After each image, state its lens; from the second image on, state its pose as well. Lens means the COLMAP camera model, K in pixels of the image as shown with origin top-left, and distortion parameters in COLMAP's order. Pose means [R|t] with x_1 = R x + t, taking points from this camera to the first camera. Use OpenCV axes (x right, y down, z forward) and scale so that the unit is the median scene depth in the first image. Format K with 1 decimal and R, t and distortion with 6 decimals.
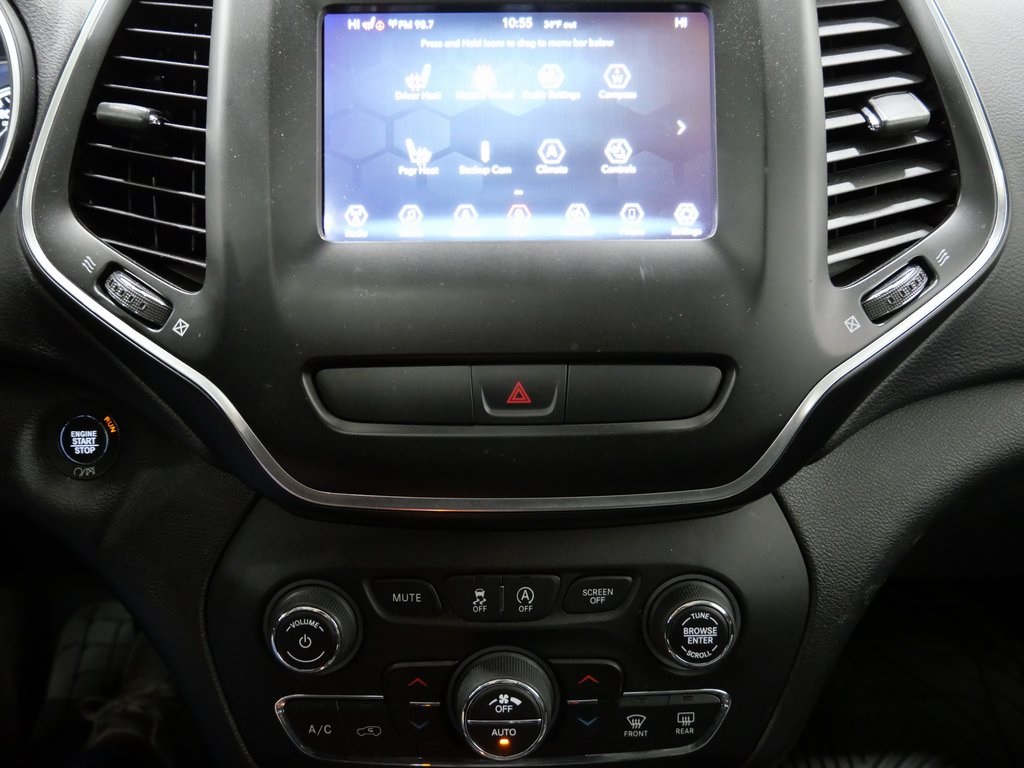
lens RADIAL K [[758.2, 0, 510.6], [0, 758.2, 382.4], [0, 0, 1]] dist [-0.046361, 0.028019]
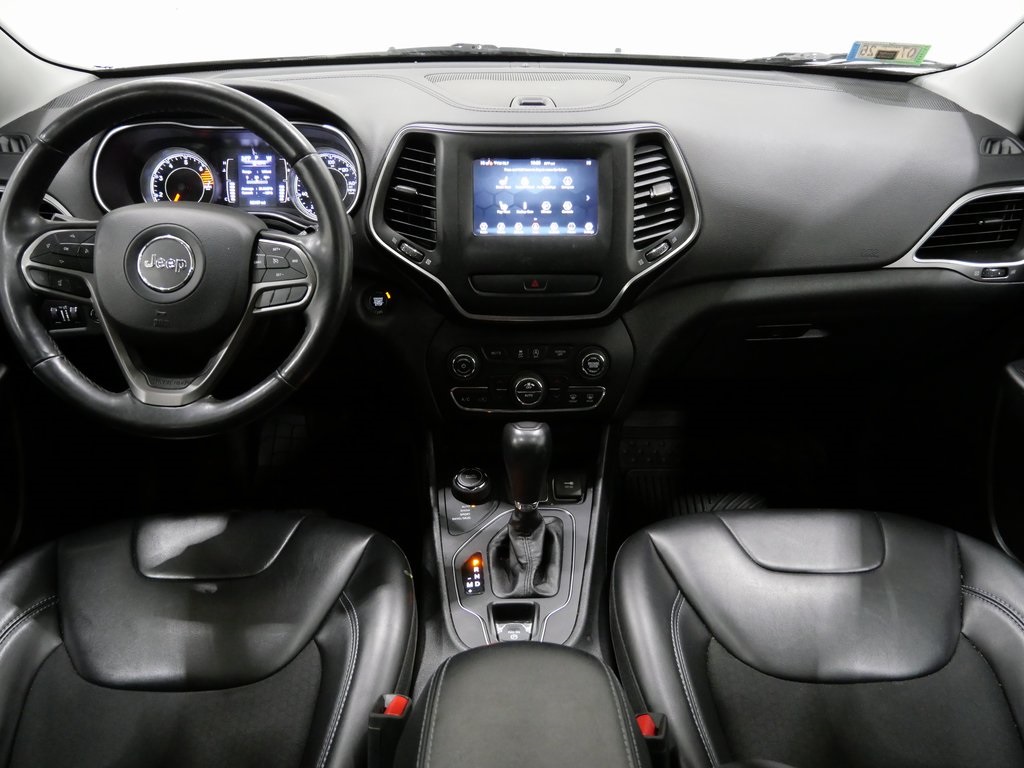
lens RADIAL K [[758.2, 0, 511.0], [0, 758.2, 381.1], [0, 0, 1]] dist [-0.046361, 0.028019]
pose [[0.999967, 0.004904, 0.006510, -0.100679], [-0.005614, 0.993482, 0.113853, 0.055393], [-0.005909, -0.113886, 0.993476, -2.038837]]
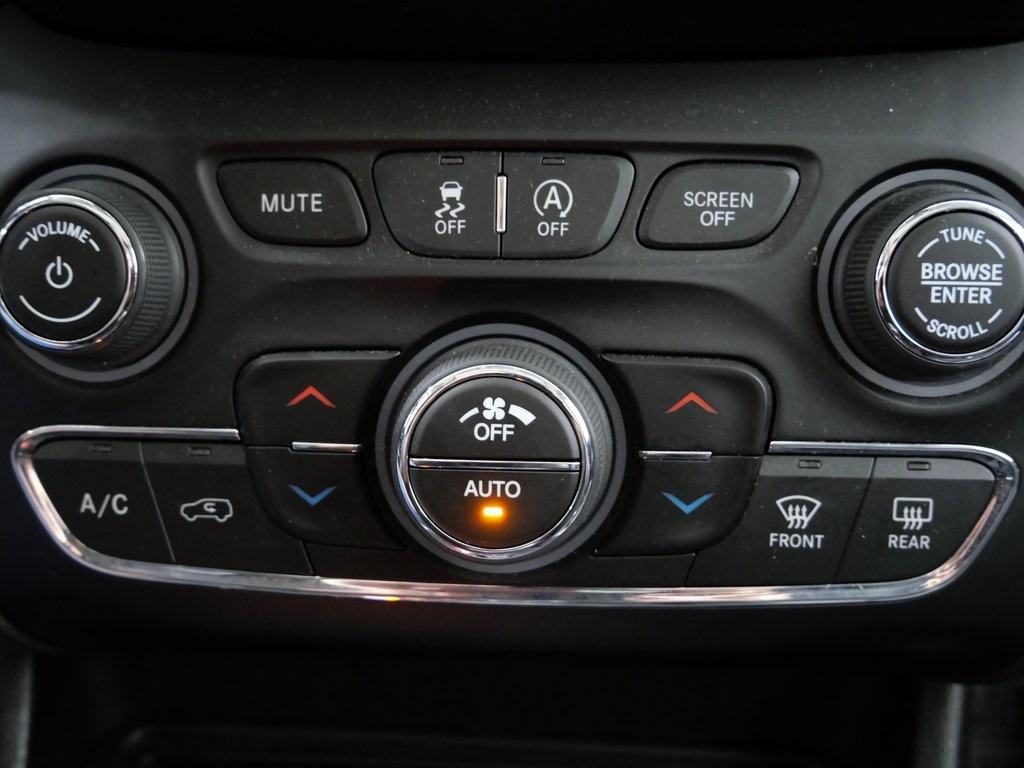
lens RADIAL K [[1021.3, 0, 507.8], [0, 1021.3, 387.1], [0, 0, 1]] dist [-0.013854, 0.000000]
pose [[0.996983, 0.027855, -0.072444, 0.040298], [-0.027743, 0.999612, 0.002558, 0.400663], [0.072488, -0.000540, 0.997369, 0.409224]]
